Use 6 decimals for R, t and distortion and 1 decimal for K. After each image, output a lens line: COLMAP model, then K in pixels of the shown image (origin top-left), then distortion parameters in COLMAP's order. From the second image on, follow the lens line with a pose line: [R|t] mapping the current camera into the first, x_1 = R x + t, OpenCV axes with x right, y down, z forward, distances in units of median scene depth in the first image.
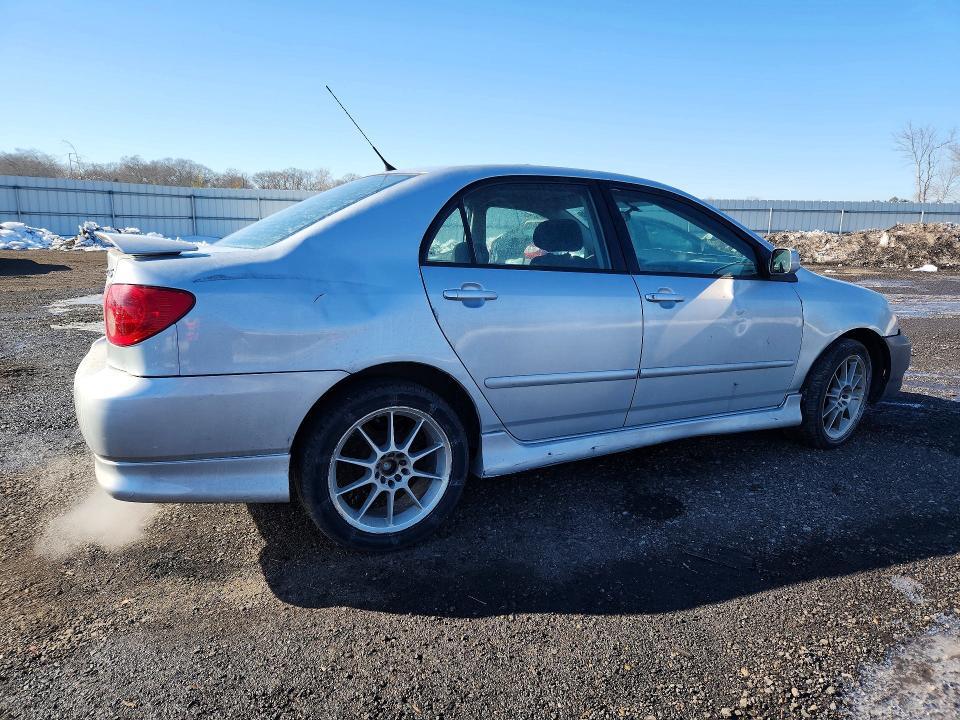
lens RADIAL K [[666.6, 0, 472.4], [0, 666.6, 353.3], [0, 0, 1]] dist [0.029409, -0.004232]
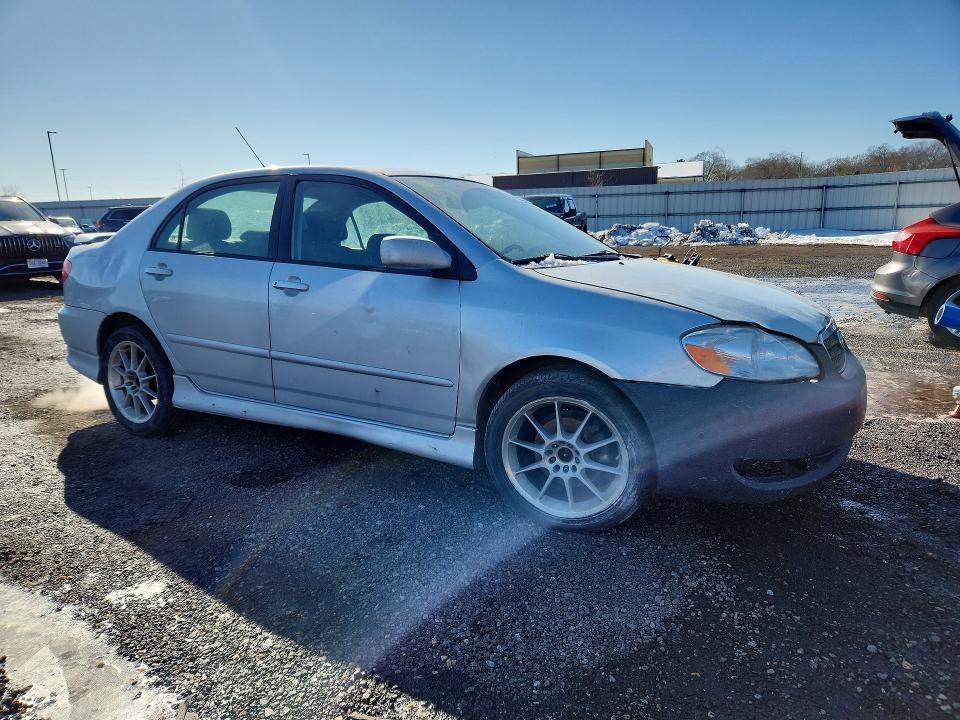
lens RADIAL K [[666.6, 0, 473.9], [0, 666.6, 364.1], [0, 0, 1]] dist [0.029409, -0.004232]
pose [[0.495255, 0.146600, -0.856289, 0.217619], [-0.126735, 0.987306, 0.095730, -0.016197], [0.859454, 0.061111, 0.507548, 0.118558]]
